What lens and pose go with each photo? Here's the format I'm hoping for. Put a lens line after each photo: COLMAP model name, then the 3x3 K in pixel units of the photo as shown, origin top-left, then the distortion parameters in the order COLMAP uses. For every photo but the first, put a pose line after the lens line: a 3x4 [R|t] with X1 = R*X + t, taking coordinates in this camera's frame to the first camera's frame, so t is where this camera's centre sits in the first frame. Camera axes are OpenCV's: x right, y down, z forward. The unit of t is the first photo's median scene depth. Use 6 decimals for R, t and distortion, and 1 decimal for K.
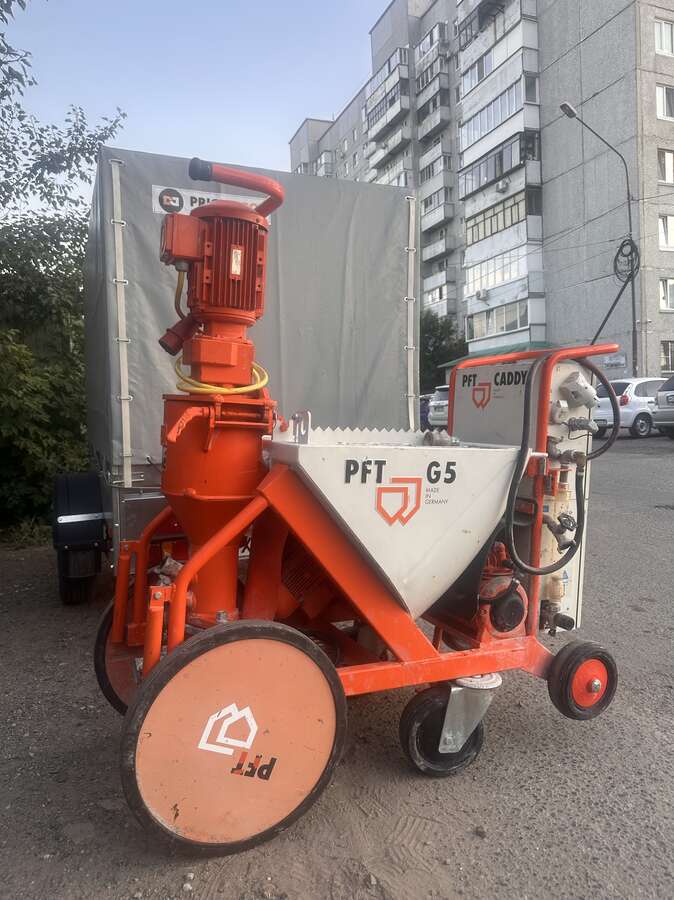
lens RADIAL K [[622.4, 0, 335.6], [0, 622.4, 445.7], [0, 0, 1]] dist [0.006989, -0.007533]
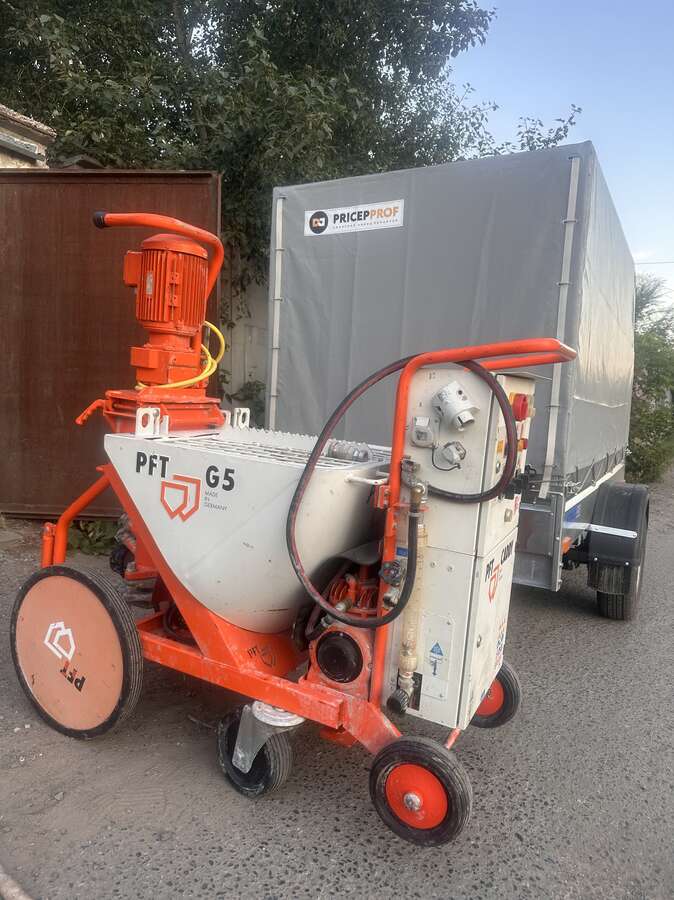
lens RADIAL K [[622.4, 0, 332.5], [0, 622.4, 449.8], [0, 0, 1]] dist [0.006989, -0.007533]
pose [[0.621611, 0.104573, -0.776314, 1.049476], [-0.101088, 0.993471, 0.052882, -0.072422], [0.776776, 0.045604, 0.628124, 0.518823]]
